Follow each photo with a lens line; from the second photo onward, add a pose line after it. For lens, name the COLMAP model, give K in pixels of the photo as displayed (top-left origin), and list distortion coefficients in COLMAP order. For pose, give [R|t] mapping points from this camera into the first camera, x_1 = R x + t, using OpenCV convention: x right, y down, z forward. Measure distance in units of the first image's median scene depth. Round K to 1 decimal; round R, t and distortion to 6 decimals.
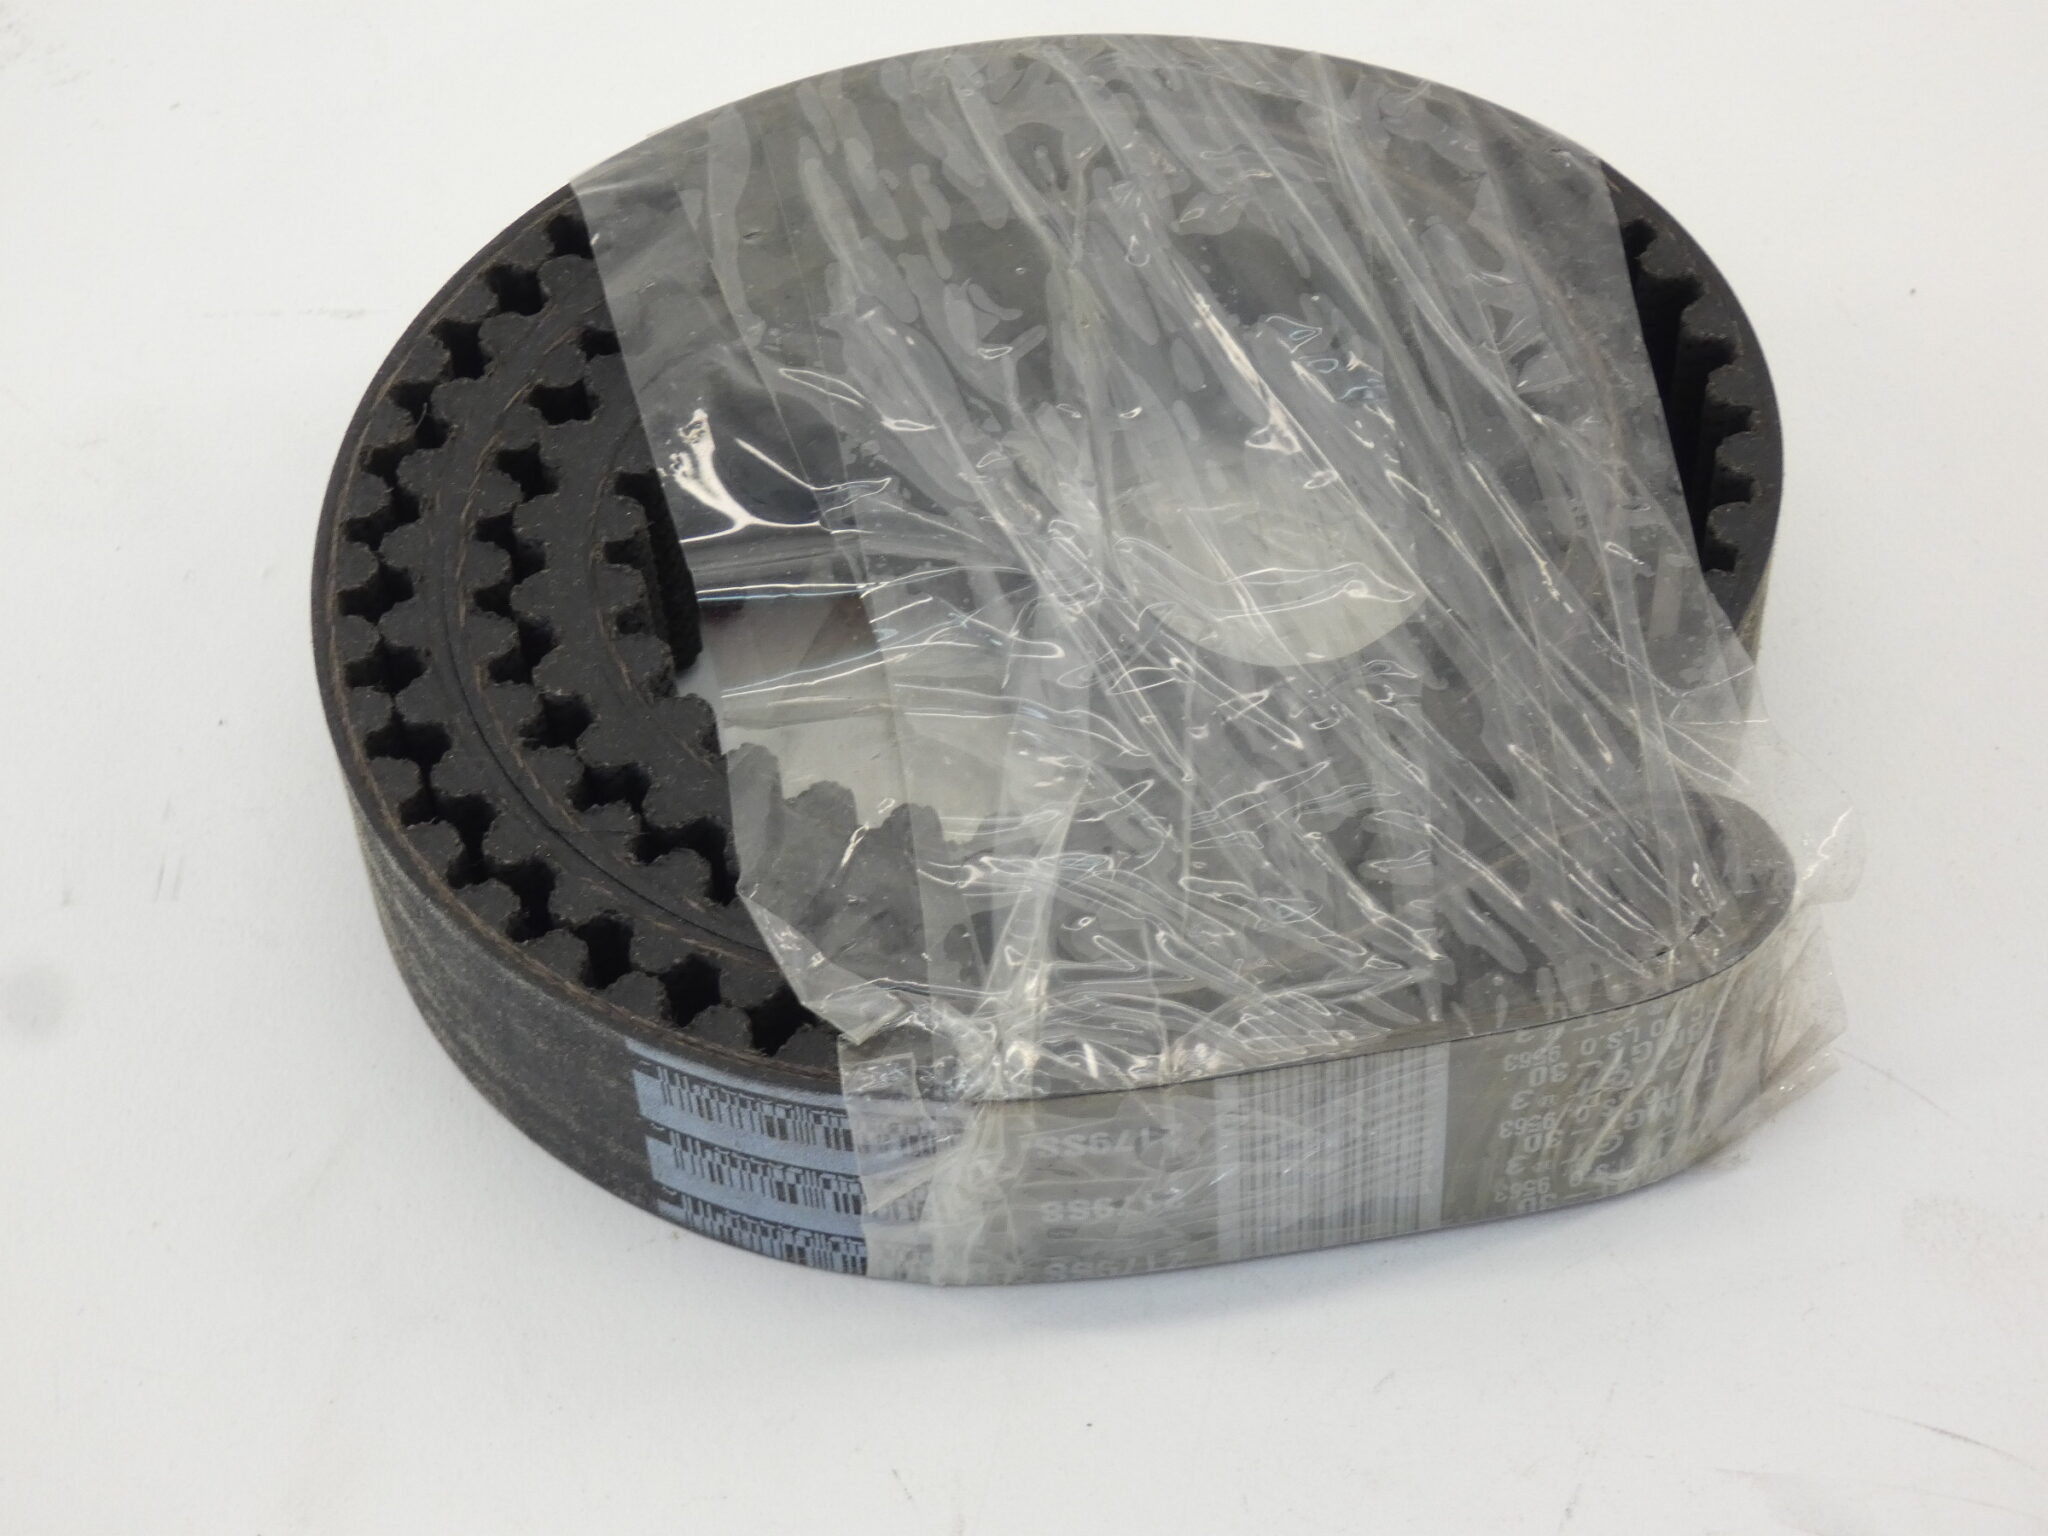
lens RADIAL K [[4850.6, 0, 1024.0], [0, 4850.6, 768.0], [0, 0, 1]] dist [0.082449, 0.092074]
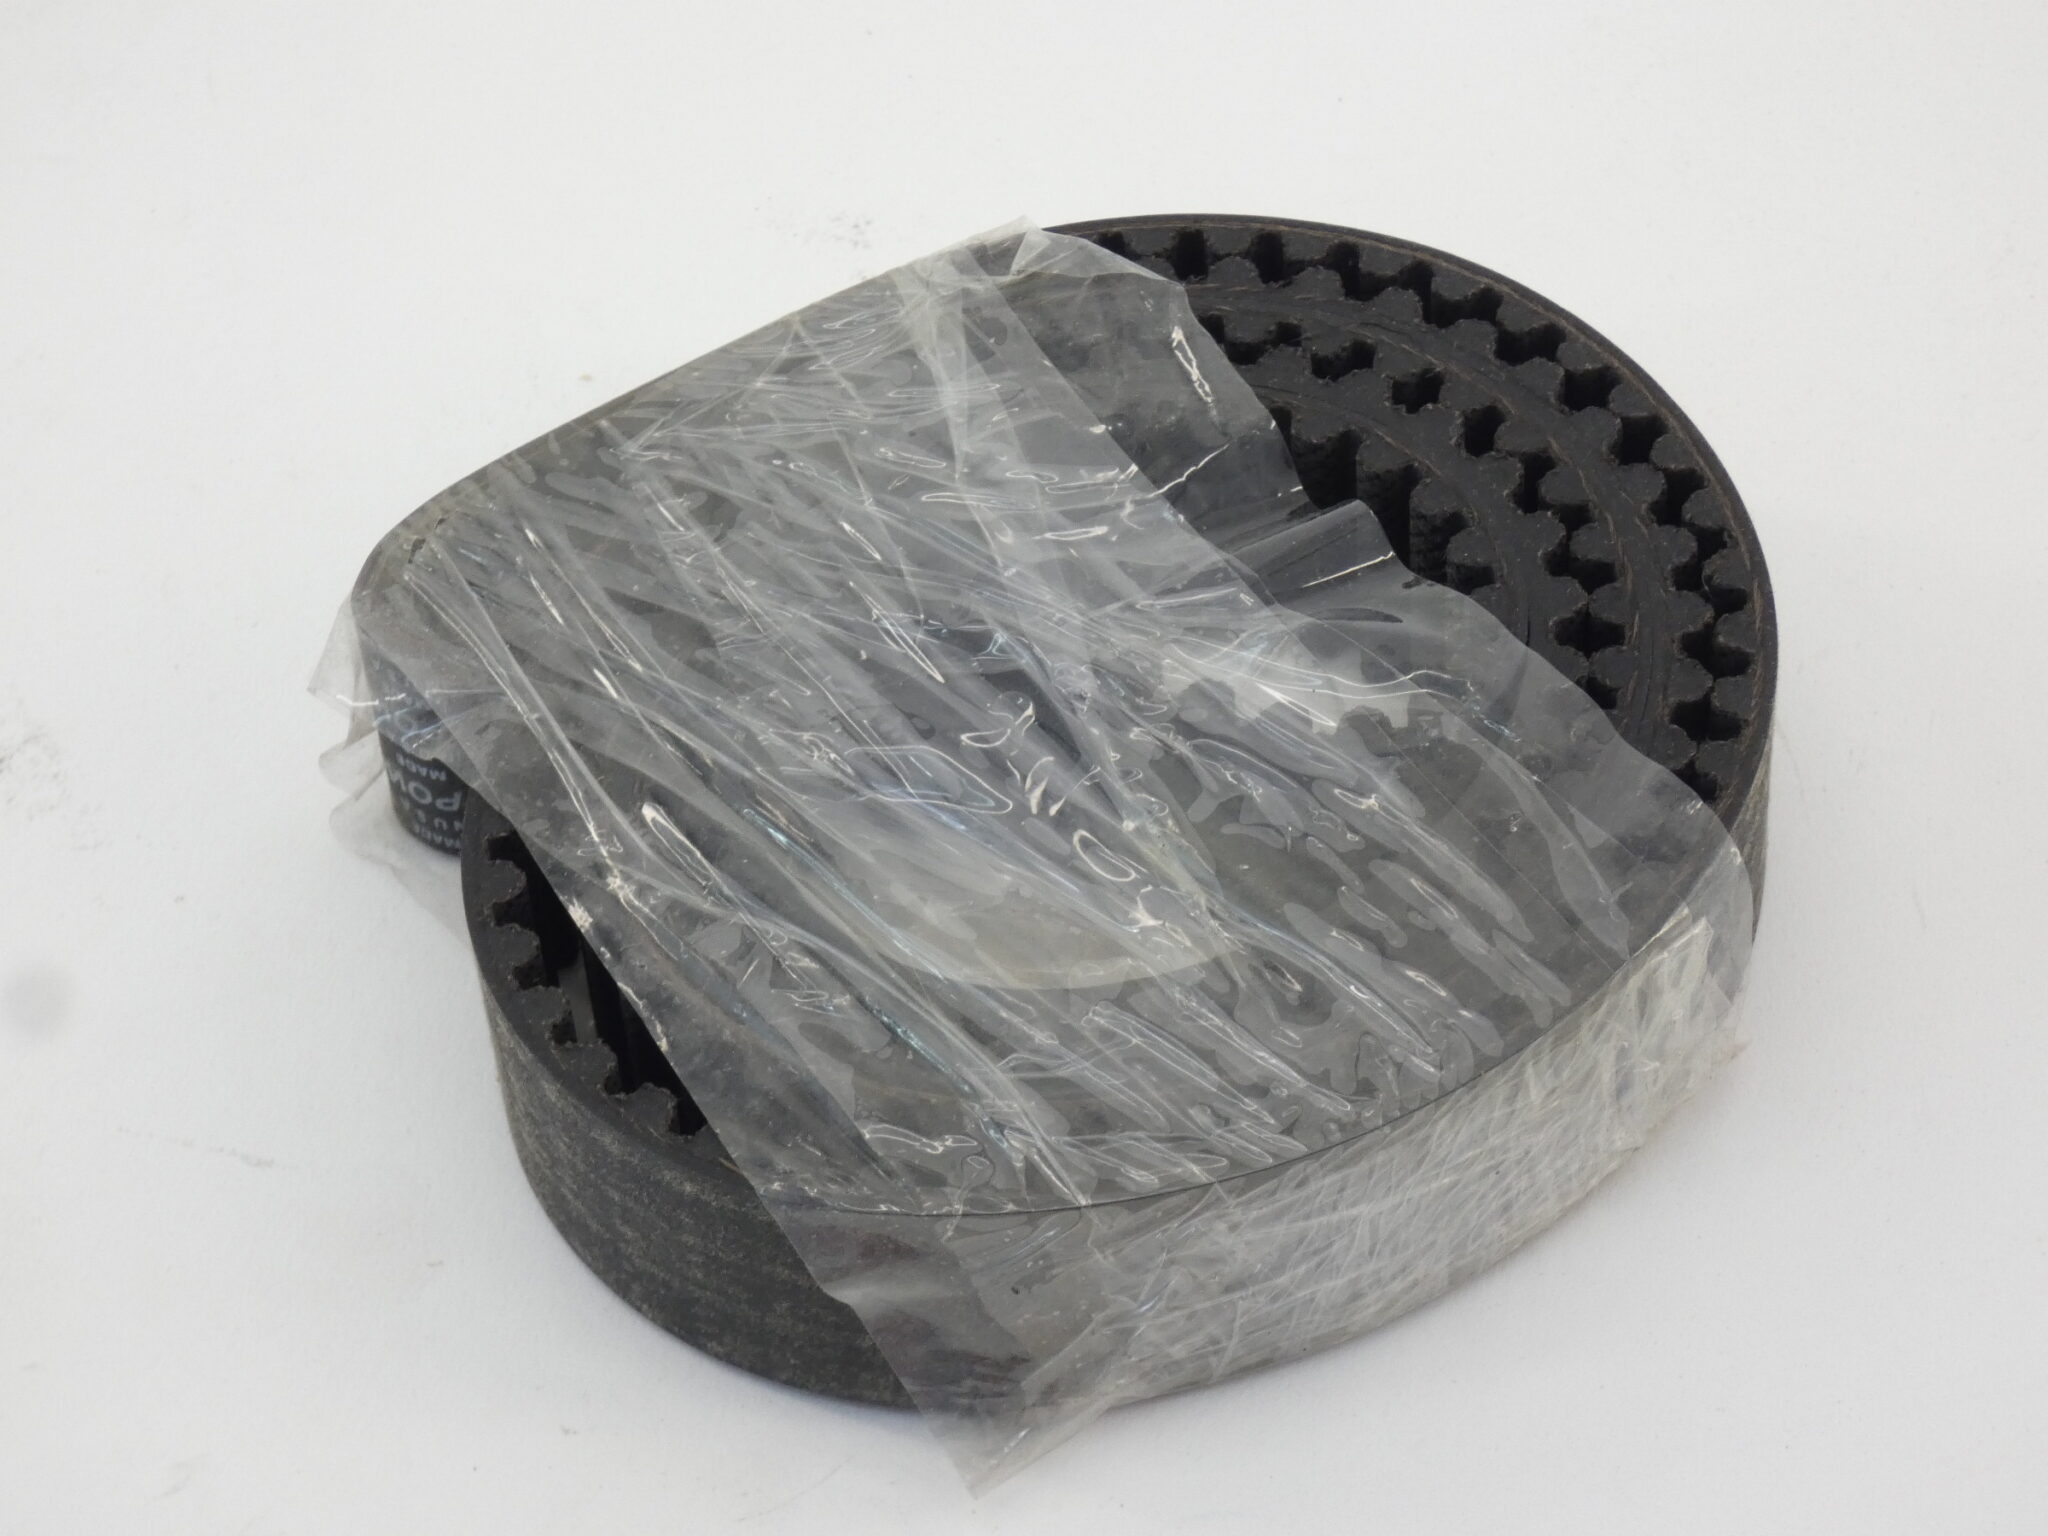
lens RADIAL K [[5874.5, 0, 1024.0], [0, 5874.5, 768.0], [0, 0, 1]] dist [-0.074436, -0.574121]
pose [[-0.917809, 0.360271, -0.166827, 0.243316], [-0.259062, -0.225030, 0.939281, -1.262722], [0.300854, 0.905299, 0.299867, 0.621429]]
